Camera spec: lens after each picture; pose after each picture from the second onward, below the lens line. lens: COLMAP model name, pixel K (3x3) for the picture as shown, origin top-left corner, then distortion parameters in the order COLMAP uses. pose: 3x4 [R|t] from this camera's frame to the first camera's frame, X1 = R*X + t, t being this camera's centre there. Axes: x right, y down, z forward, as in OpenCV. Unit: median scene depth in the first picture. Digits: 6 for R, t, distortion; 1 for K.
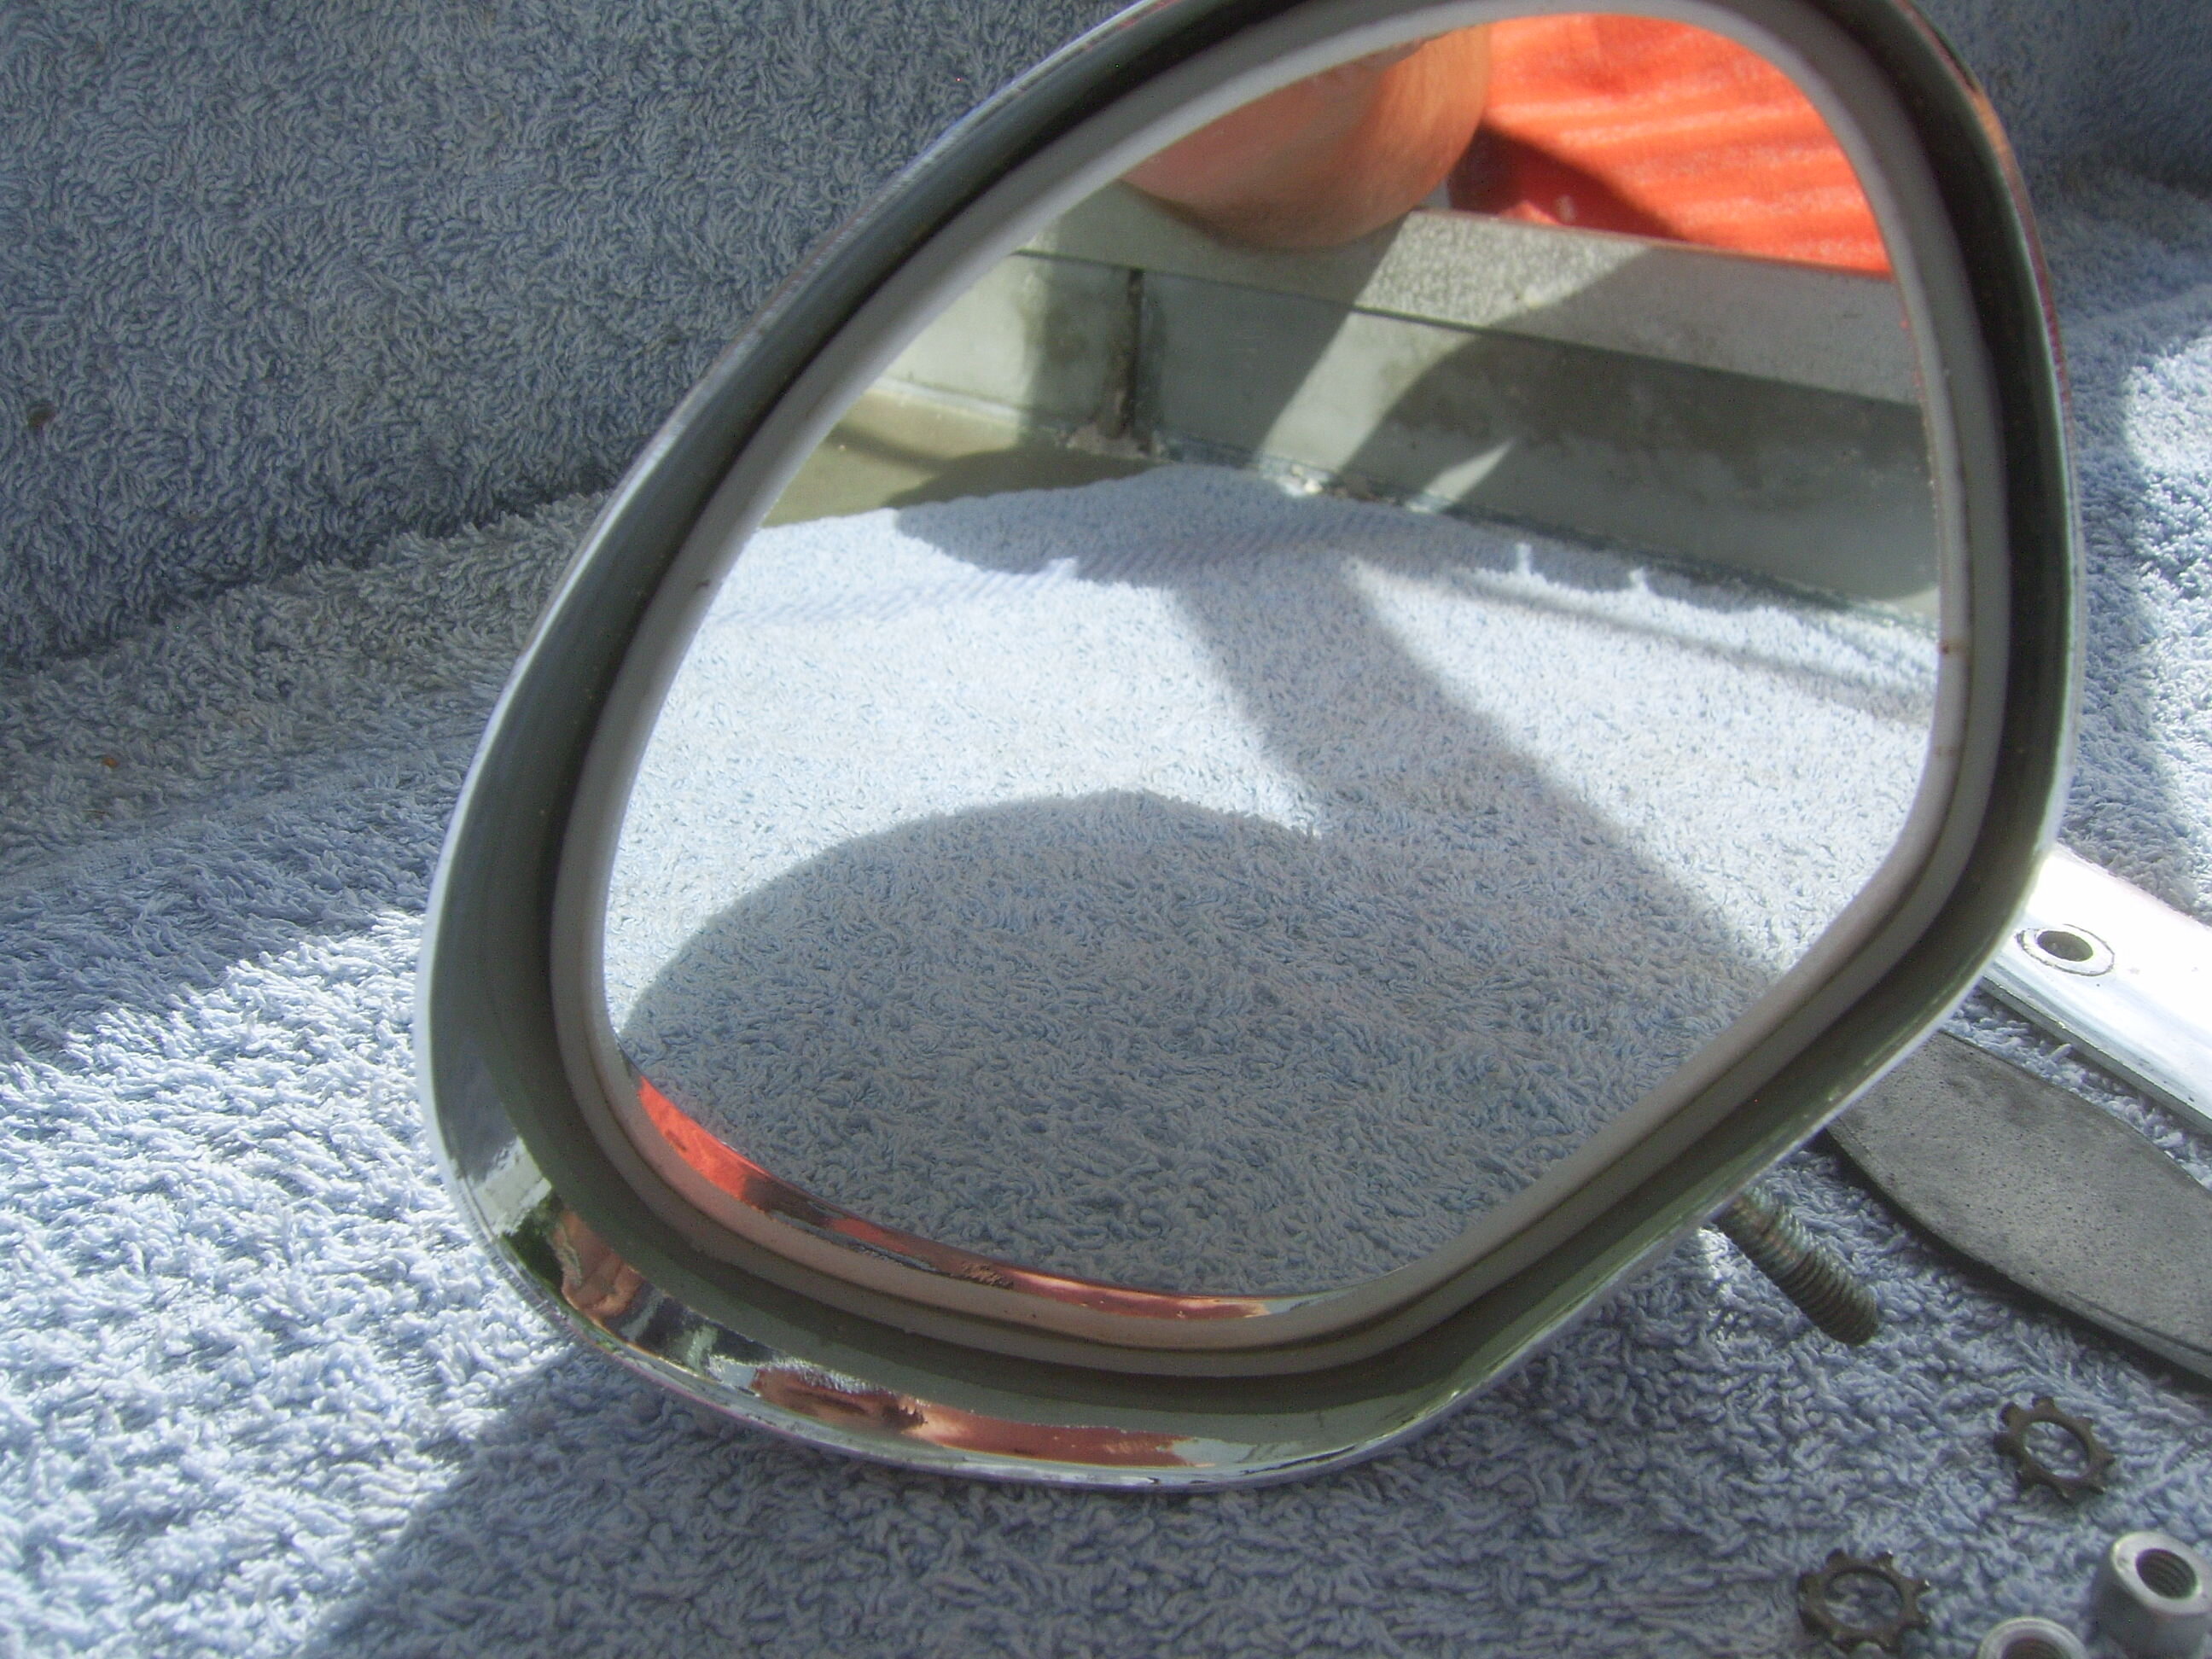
lens RADIAL K [[2456.9, 0, 1103.2], [0, 2456.9, 821.0], [0, 0, 1]] dist [-0.126162, 0.000000]
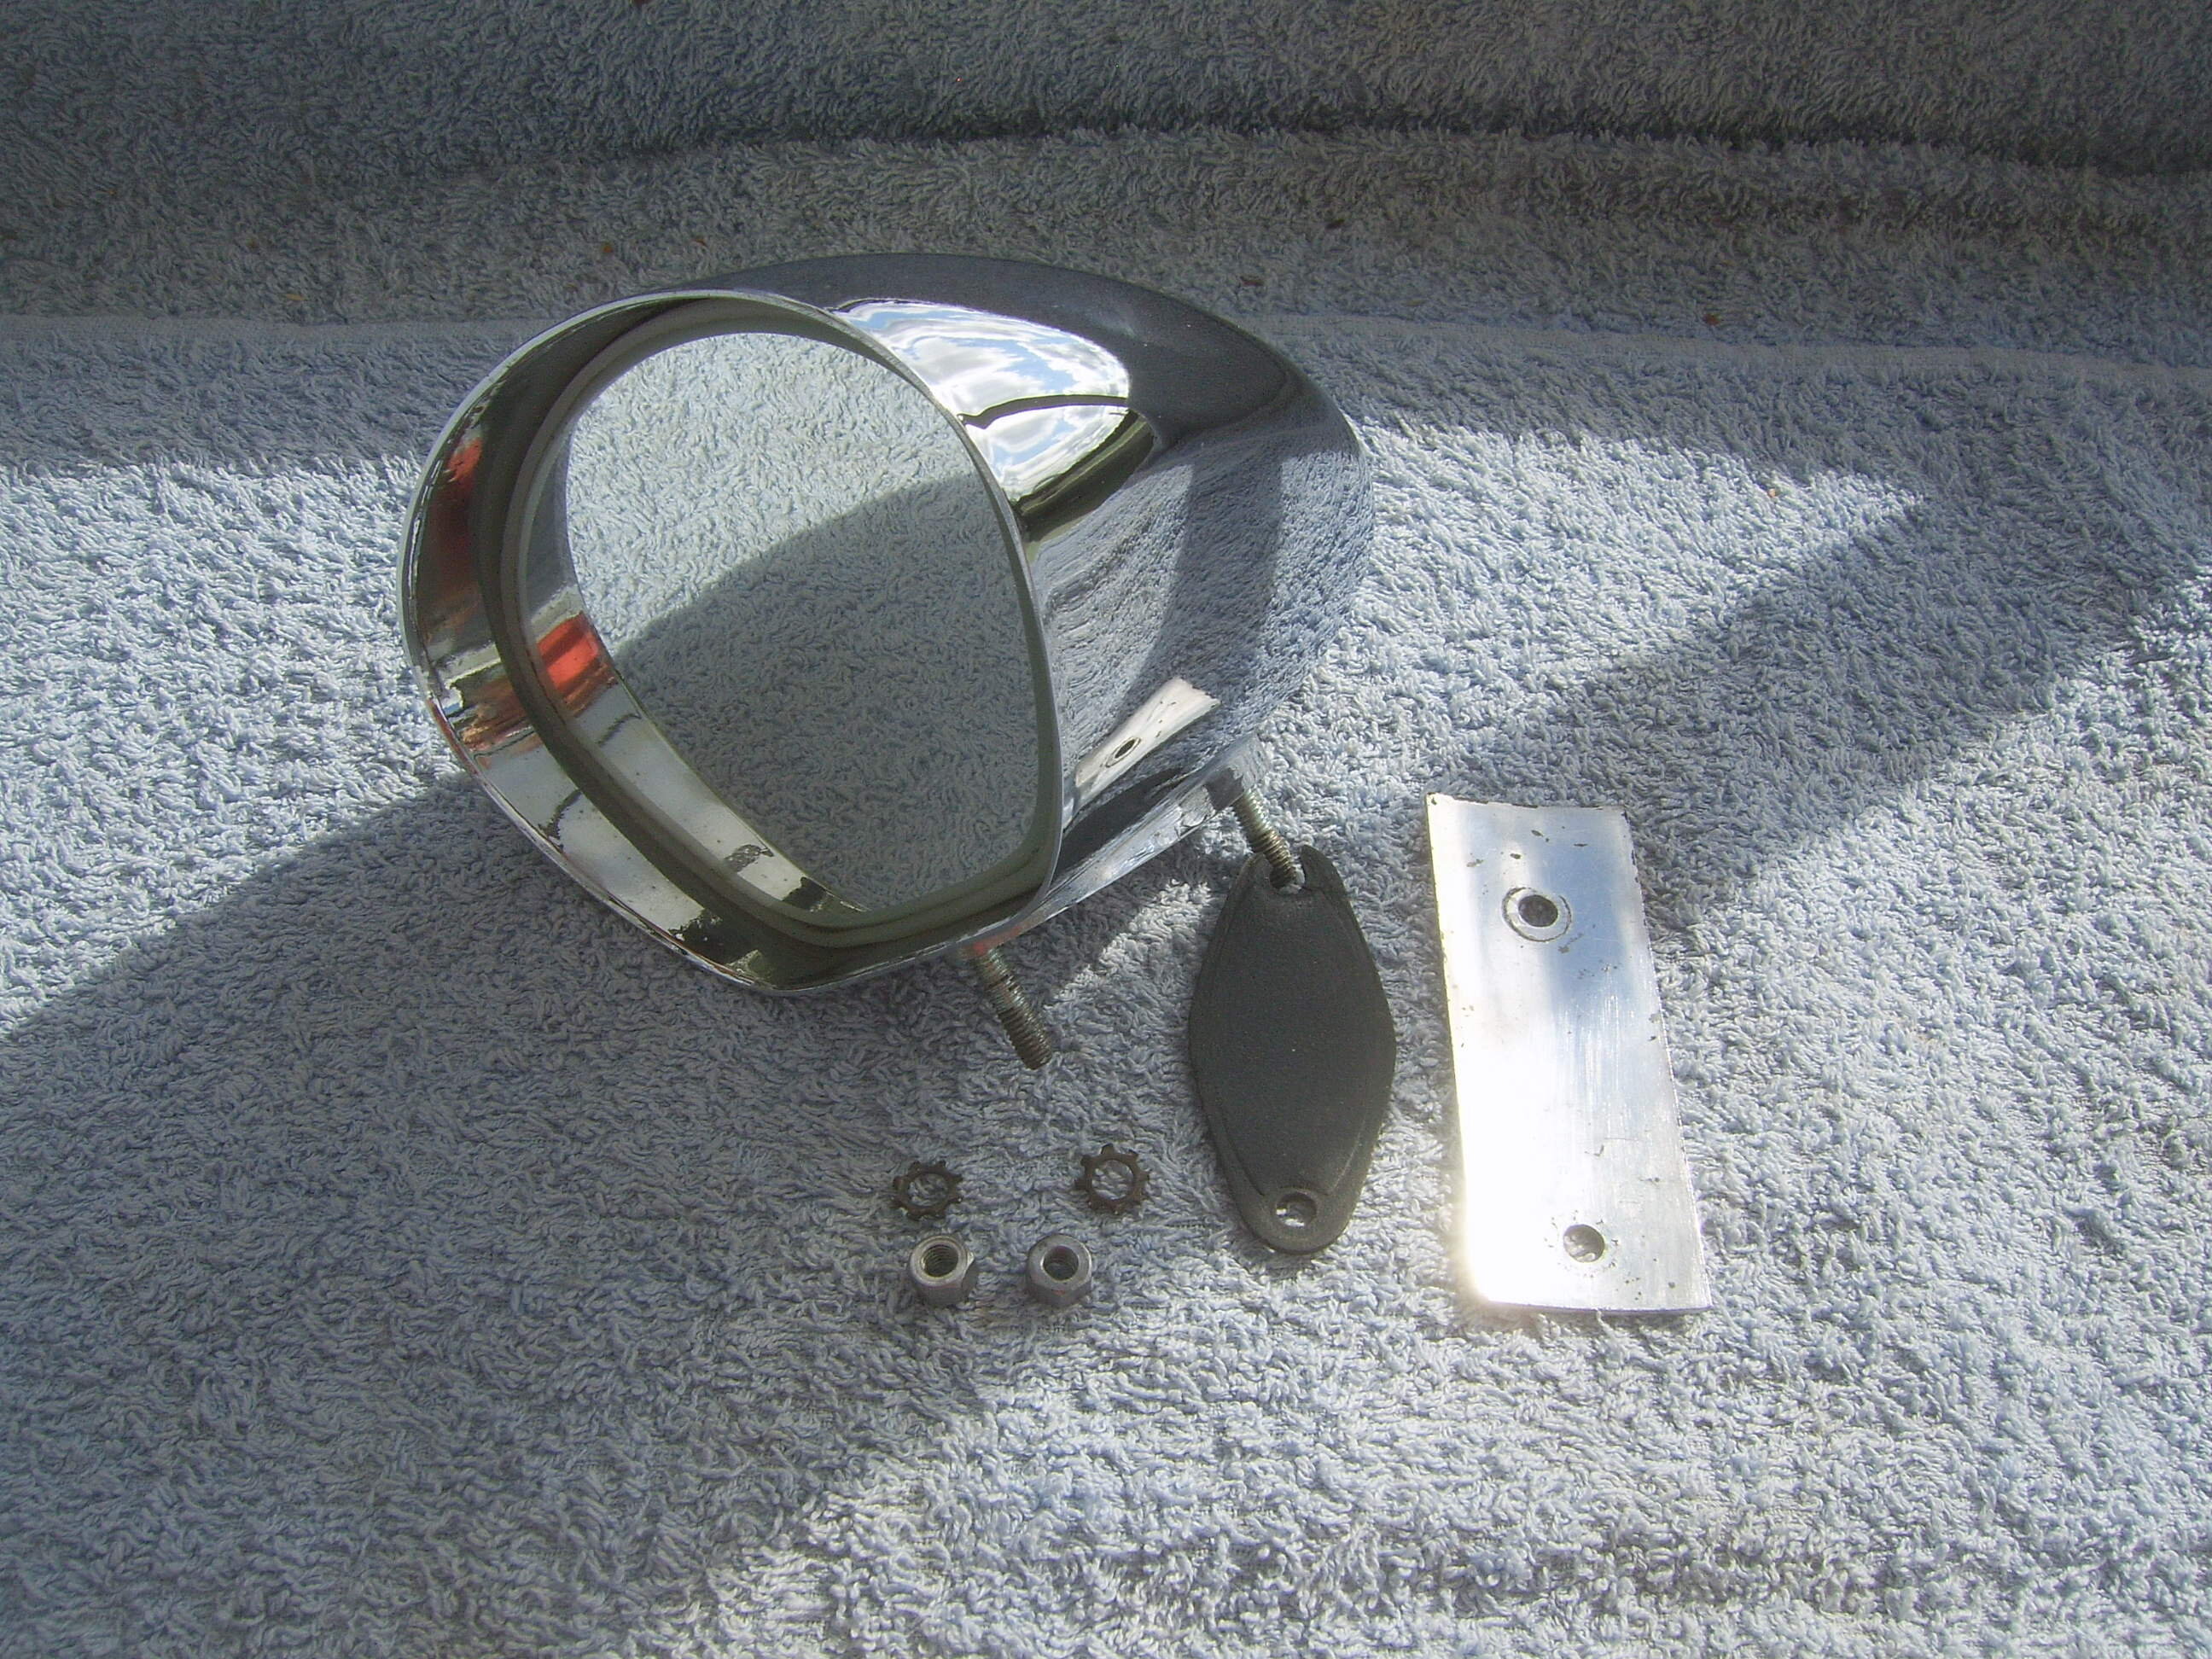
lens RADIAL K [[2456.9, 0, 1098.8], [0, 2456.9, 816.6], [0, 0, 1]] dist [-0.126162, 0.000000]
pose [[0.841134, 0.421593, -0.338753, 0.797692], [-0.297806, 0.883902, 0.360594, -0.537334], [0.451449, -0.202425, 0.869033, -0.421362]]
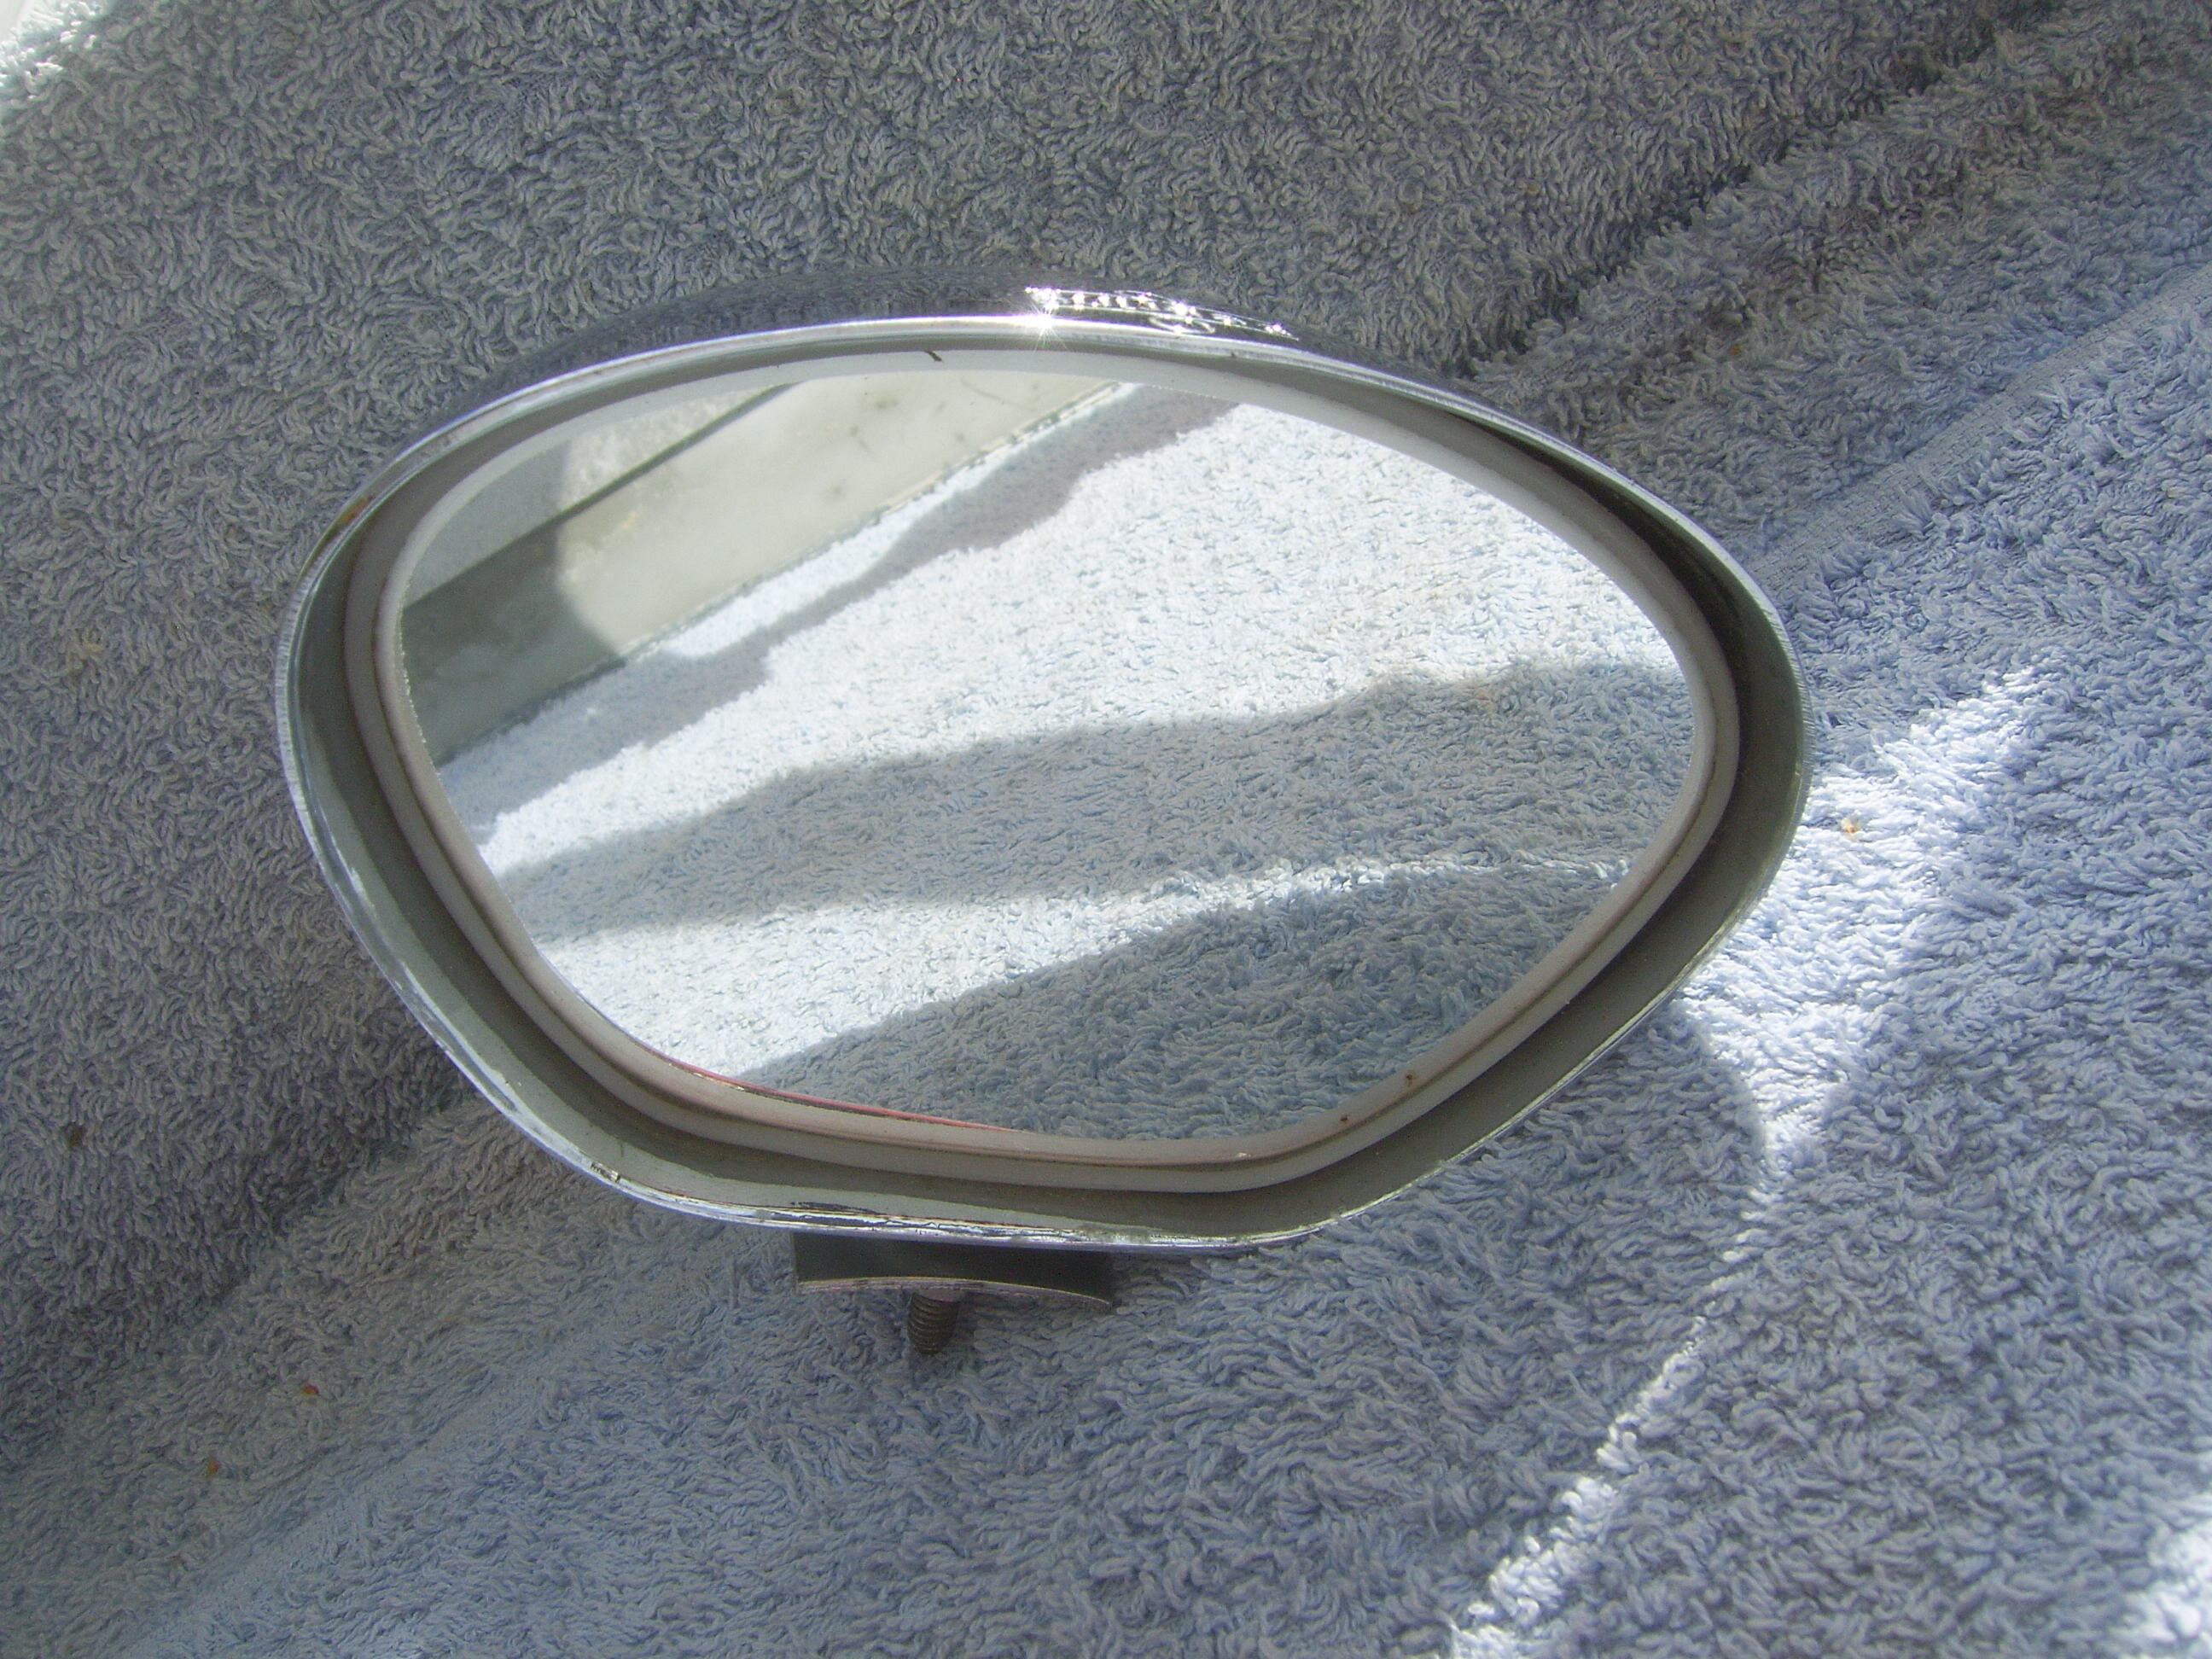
lens RADIAL K [[2456.9, 0, 1123.7], [0, 2456.9, 834.4], [0, 0, 1]] dist [-0.126162, 0.000000]
pose [[0.829556, -0.187194, -0.526114, 0.785321], [0.314352, 0.935225, 0.162902, -0.493458], [0.461540, -0.300521, 0.834666, 0.598248]]
